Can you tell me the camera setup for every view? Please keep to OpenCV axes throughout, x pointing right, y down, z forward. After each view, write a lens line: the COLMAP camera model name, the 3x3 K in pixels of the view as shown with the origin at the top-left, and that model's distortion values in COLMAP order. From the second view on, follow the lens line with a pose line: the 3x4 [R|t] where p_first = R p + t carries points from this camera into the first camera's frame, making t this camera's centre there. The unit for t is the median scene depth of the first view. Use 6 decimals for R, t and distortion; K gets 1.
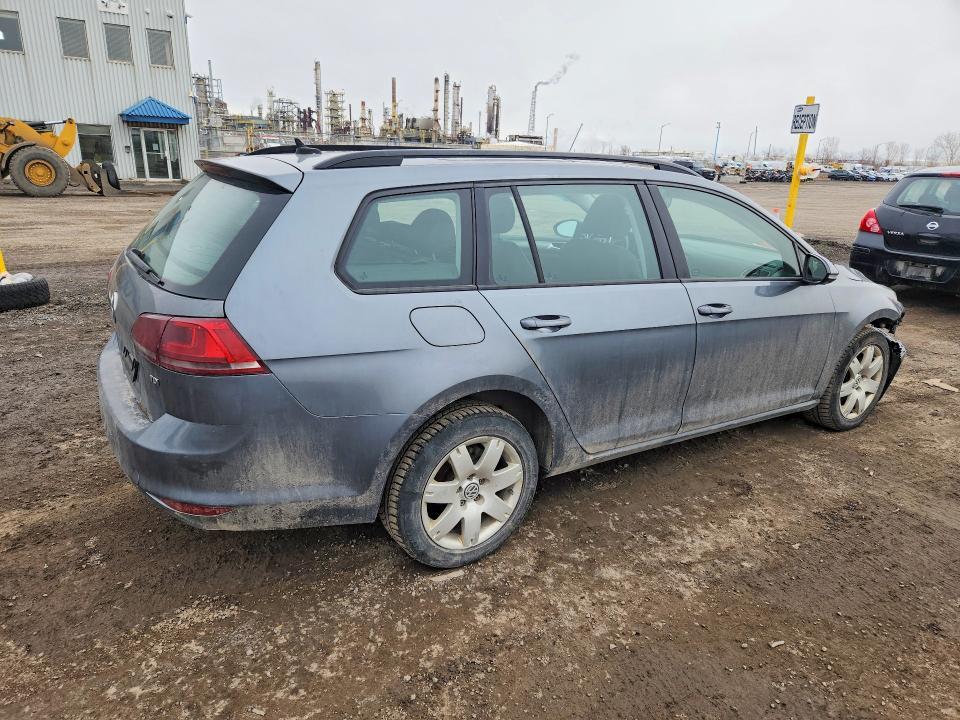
lens RADIAL K [[657.3, 0, 480.0], [0, 657.3, 360.0], [0, 0, 1]] dist [0.027125, -0.001367]
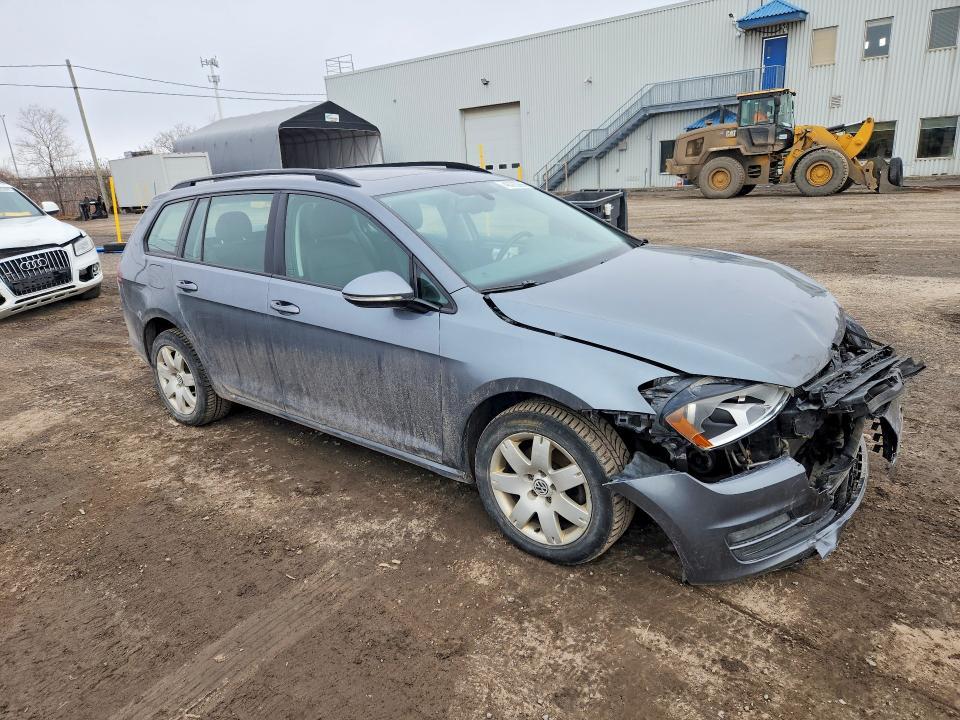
lens RADIAL K [[654.9, 0, 480.2], [0, 654.9, 374.7], [0, 0, 1]] dist [0.009351, 0.001175]
pose [[0.304179, 0.236415, -0.922813, 1.233190], [-0.209569, 0.961590, 0.177271, -0.189859], [0.929277, 0.139471, 0.342041, 0.793992]]
